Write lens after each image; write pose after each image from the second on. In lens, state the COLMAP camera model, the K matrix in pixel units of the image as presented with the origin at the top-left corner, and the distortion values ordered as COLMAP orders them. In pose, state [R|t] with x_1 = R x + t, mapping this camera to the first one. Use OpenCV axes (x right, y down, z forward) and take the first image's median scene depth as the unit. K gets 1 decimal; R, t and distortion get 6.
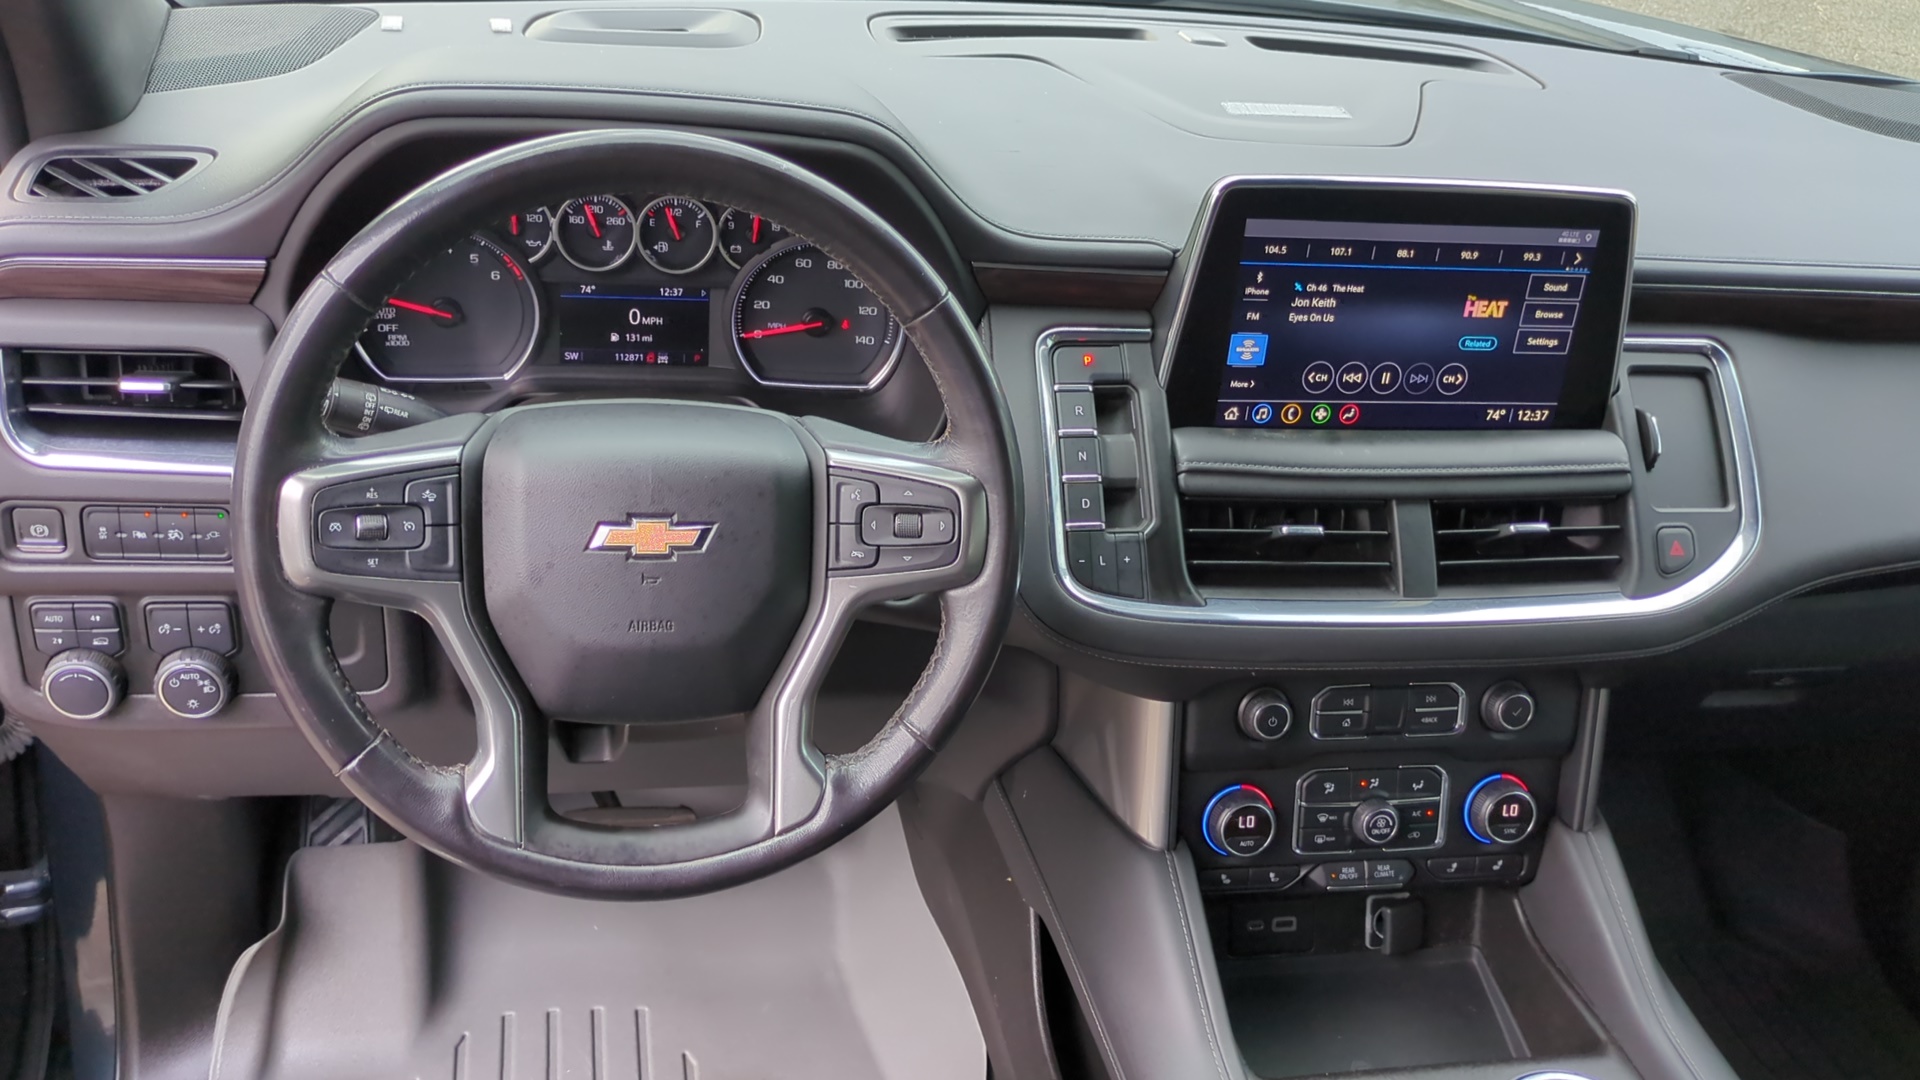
lens RADIAL K [[1651.8, 0, 960.0], [0, 1651.8, 540.0], [0, 0, 1]] dist [0.062112, -0.110223]
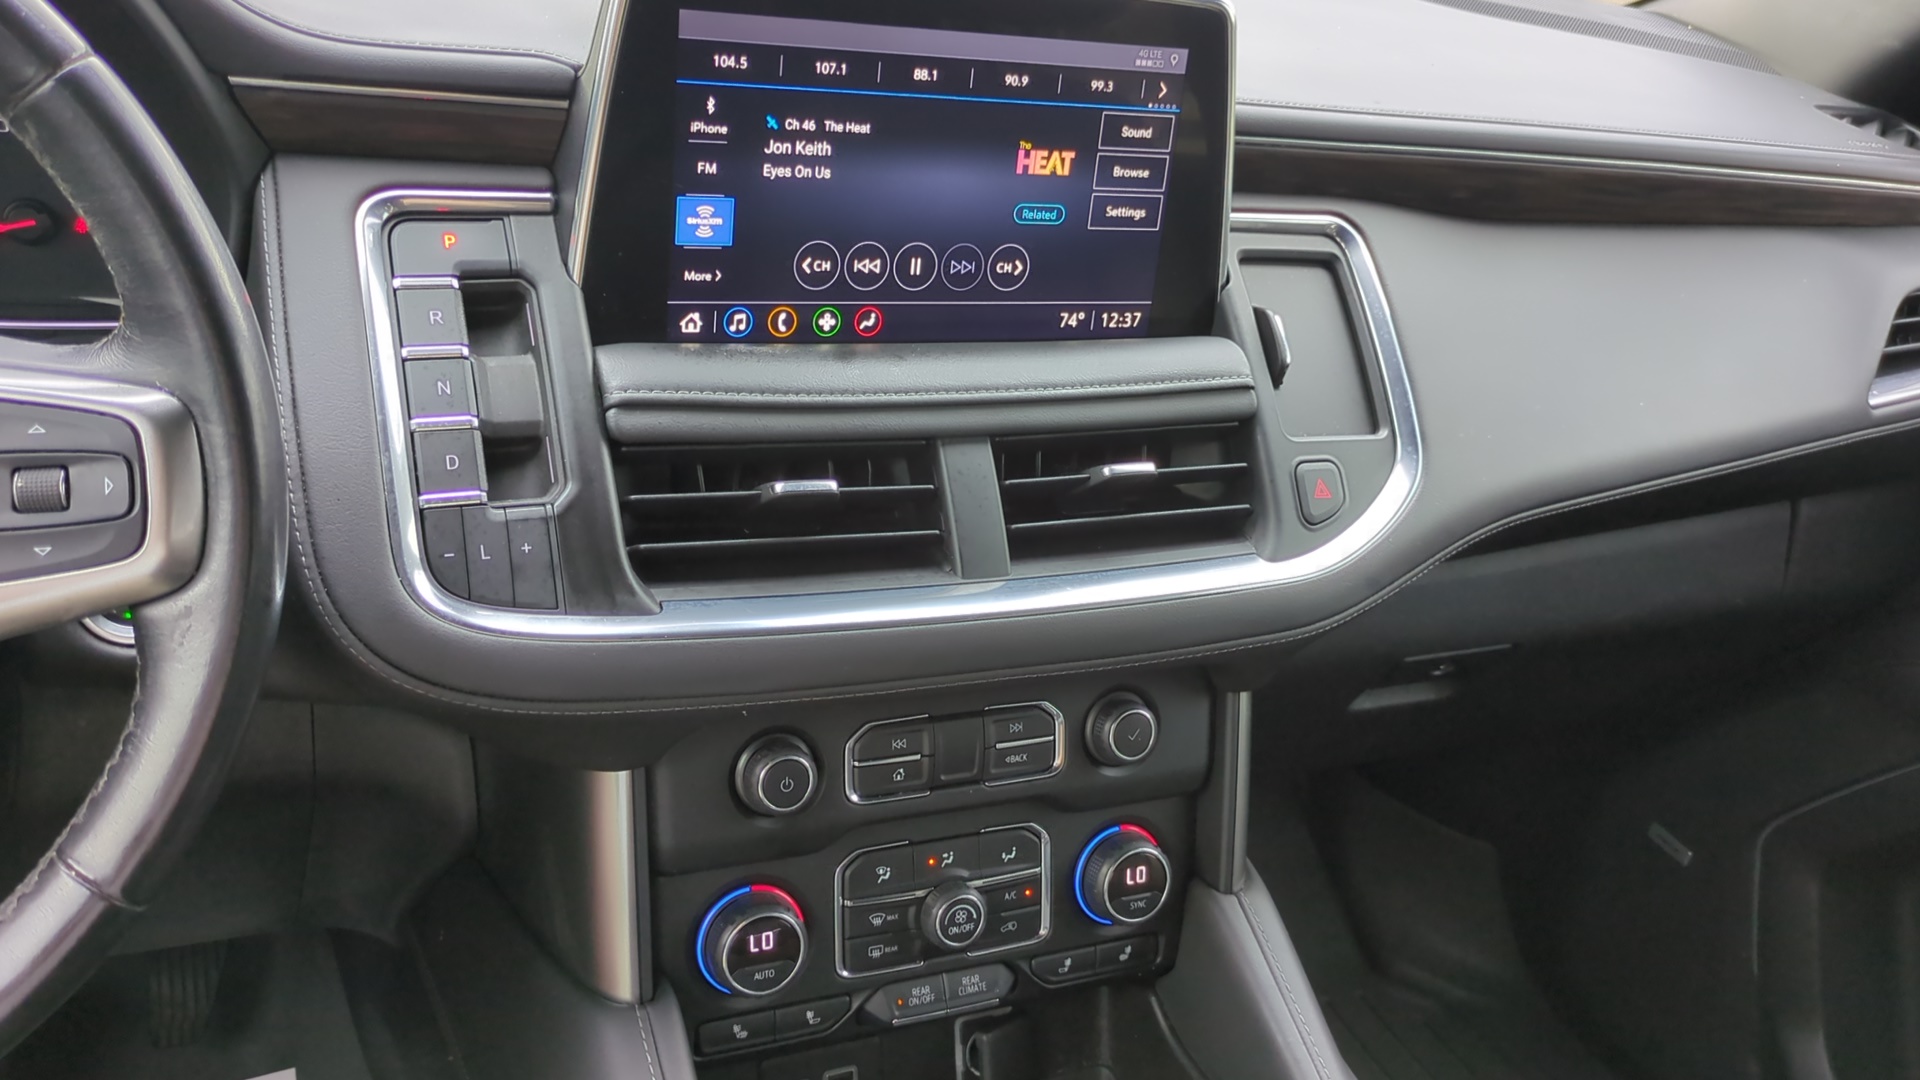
lens RADIAL K [[1651.8, 0, 960.0], [0, 1651.8, 540.0], [0, 0, 1]] dist [0.062112, -0.110223]
pose [[0.970415, -0.067522, 0.231808, 0.109585], [0.077913, 0.996312, -0.035955, 0.041854], [-0.228525, 0.052952, 0.972097, 0.340318]]
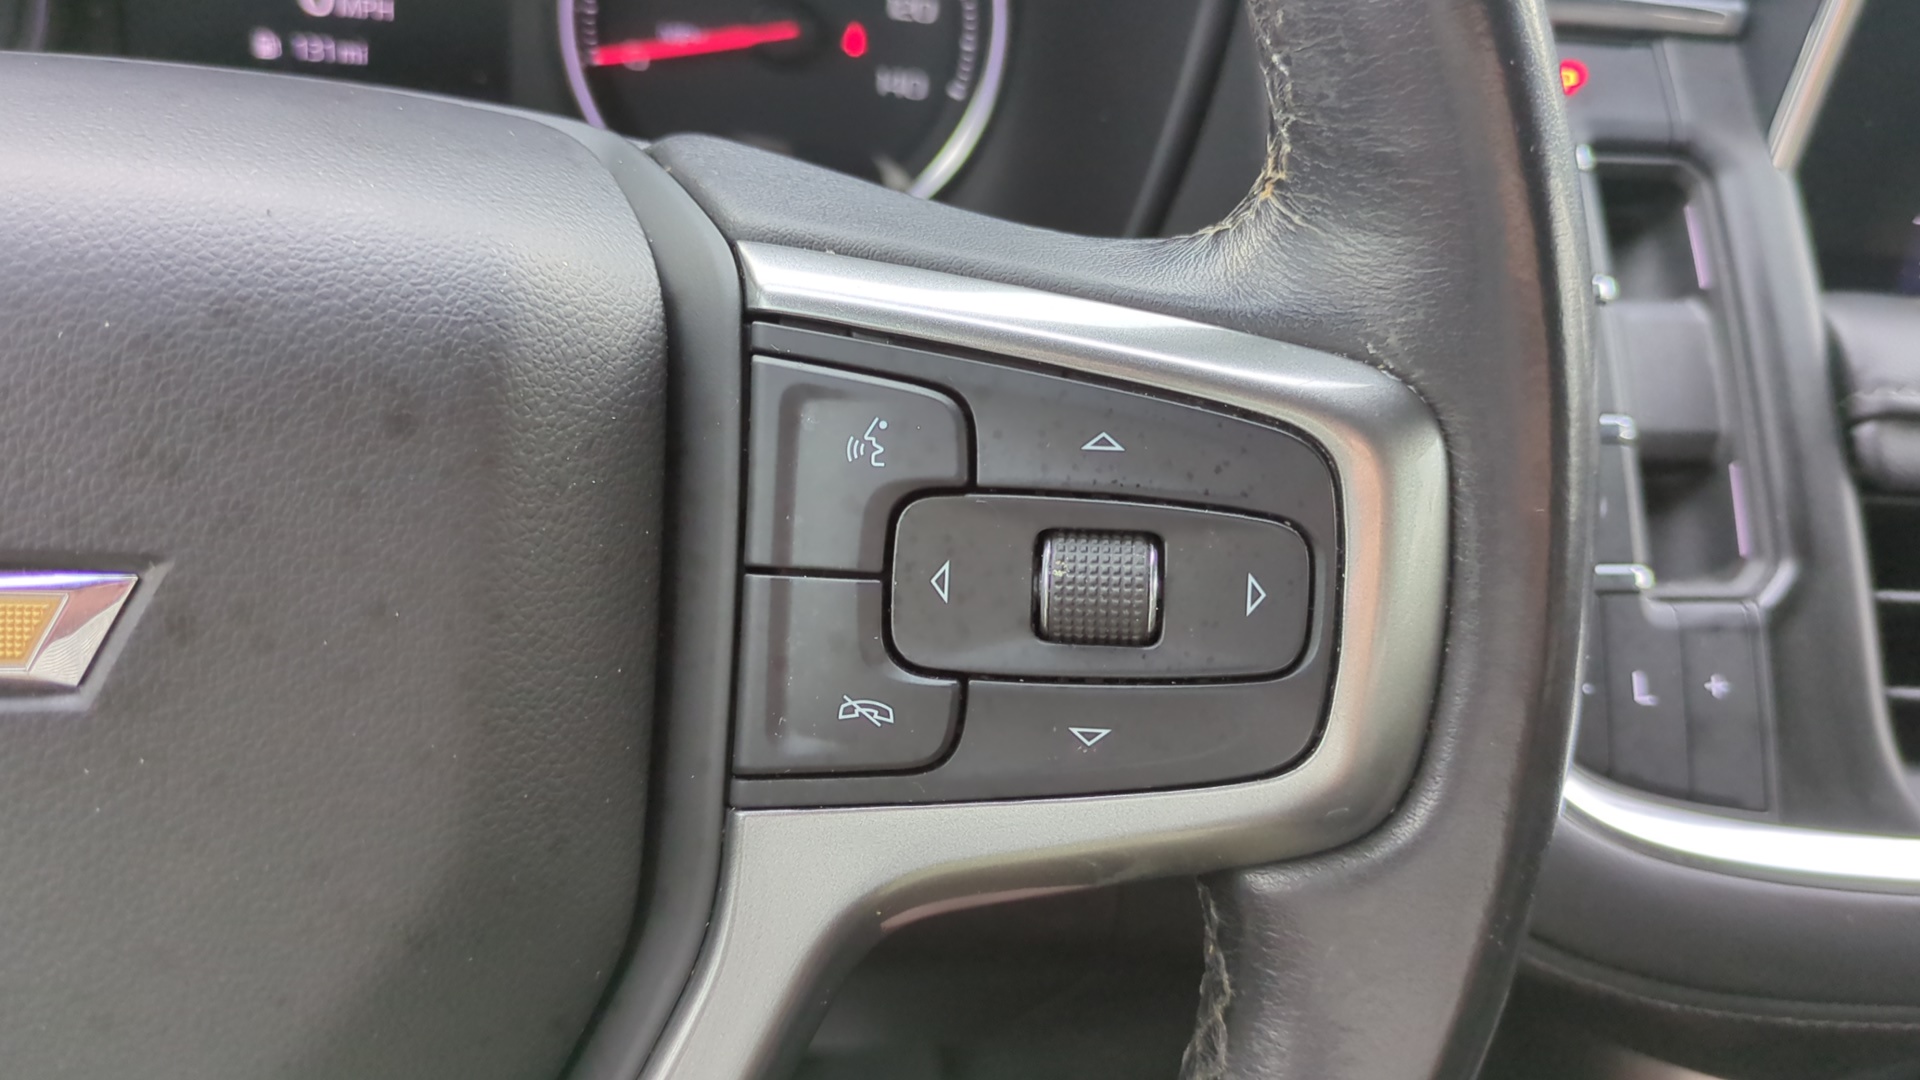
lens RADIAL K [[1651.8, 0, 960.0], [0, 1651.8, 540.0], [0, 0, 1]] dist [0.062112, -0.110223]
pose [[0.999563, 0.028533, -0.007683, -0.040332], [-0.028483, 0.999573, 0.006534, -0.013445], [0.007866, -0.006312, 0.999949, 0.647917]]
